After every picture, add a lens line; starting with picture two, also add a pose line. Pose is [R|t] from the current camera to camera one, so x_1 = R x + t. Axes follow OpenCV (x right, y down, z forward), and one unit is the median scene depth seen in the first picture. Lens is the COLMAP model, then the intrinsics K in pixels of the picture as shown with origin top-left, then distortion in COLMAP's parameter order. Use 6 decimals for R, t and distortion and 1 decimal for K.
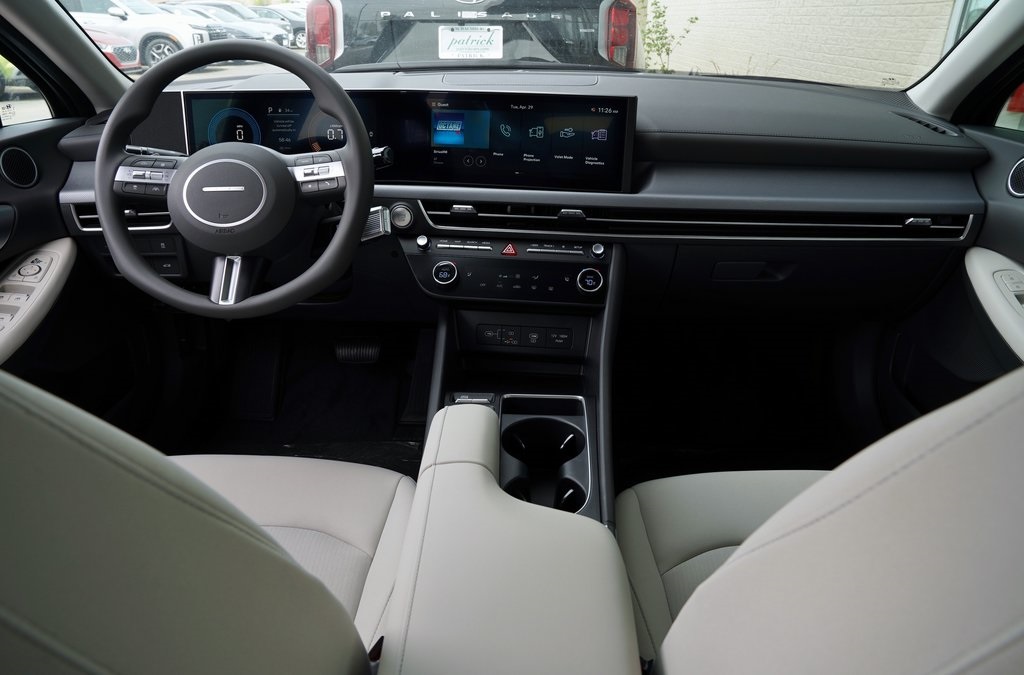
lens RADIAL K [[711.5, 0, 514.4], [0, 711.5, 333.6], [0, 0, 1]] dist [-0.118483, 0.067980]
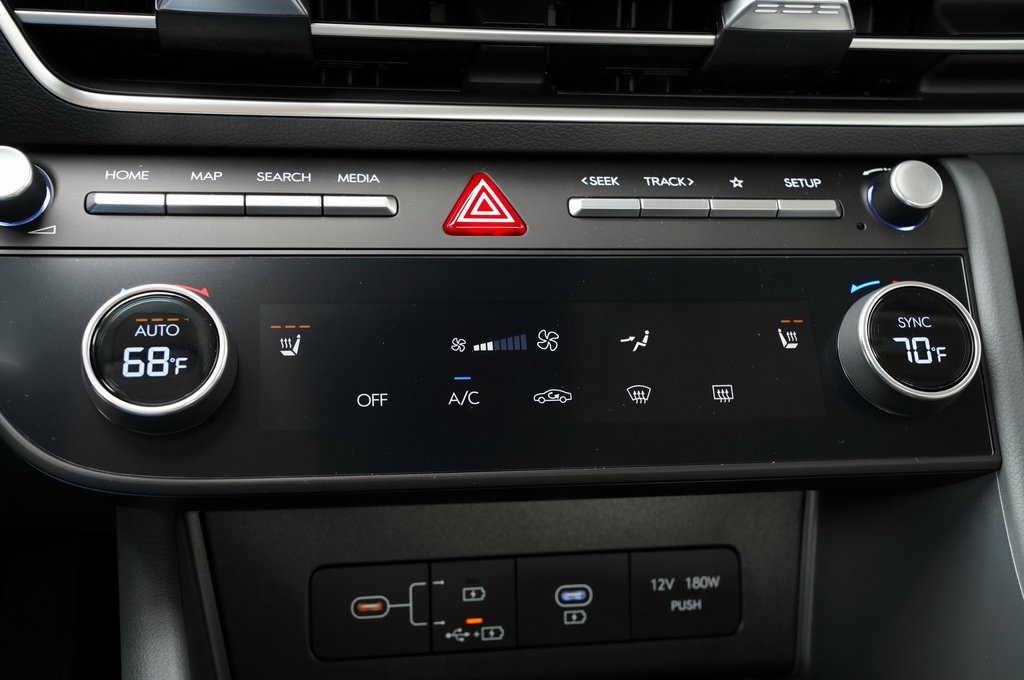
lens RADIAL K [[1178.2, 0, 519.4], [0, 1178.2, 337.8], [0, 0, 1]] dist [0.030147, 0.000000]
pose [[0.958933, -0.067436, 0.275498, -0.091023], [0.075648, 0.996948, -0.019280, -0.075532], [-0.273357, 0.039329, 0.961108, 0.689451]]
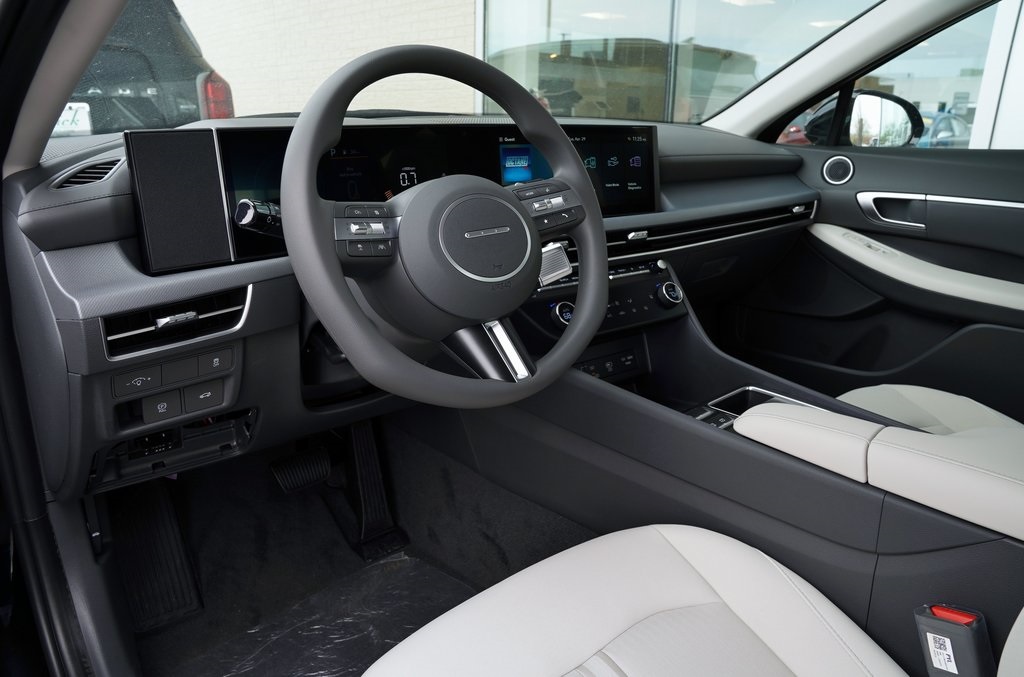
lens RADIAL K [[711.5, 0, 514.1], [0, 711.5, 340.1], [0, 0, 1]] dist [-0.118483, 0.067980]
pose [[0.729066, -0.214269, 0.650040, -0.755649], [0.281793, 0.959475, 0.000217, -0.071718], [-0.623744, 0.183018, 0.759900, 0.341213]]
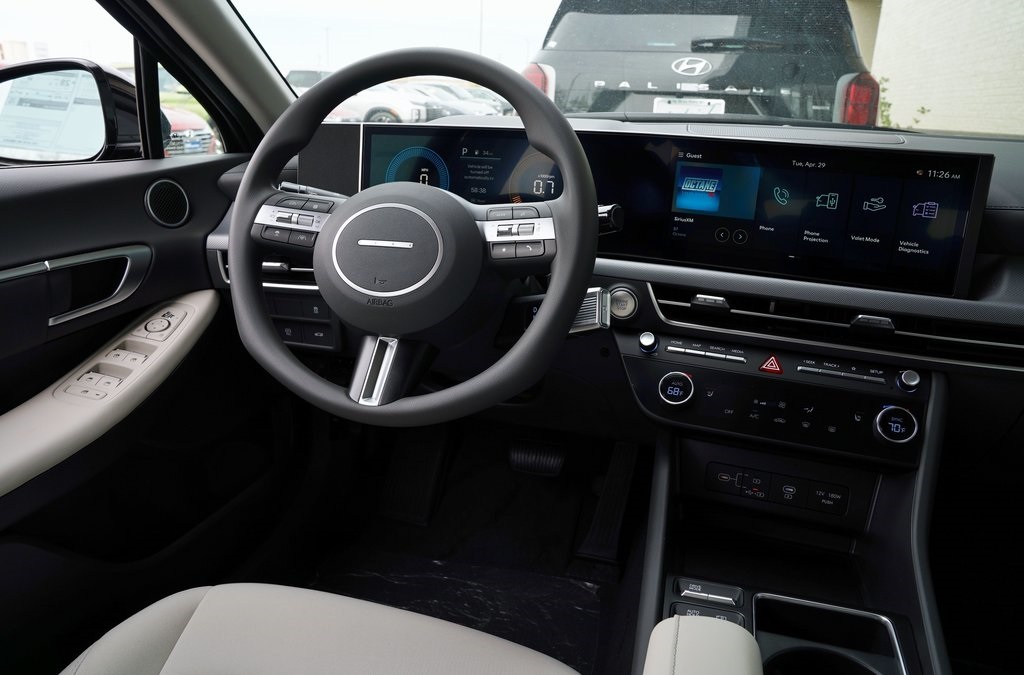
lens RADIAL K [[711.5, 0, 513.9], [0, 711.5, 337.7], [0, 0, 1]] dist [-0.118483, 0.067980]
pose [[0.963534, 0.097088, -0.249351, -0.082106], [-0.122790, 0.988375, -0.089648, -0.052392], [0.237748, 0.116996, 0.964255, 0.279464]]
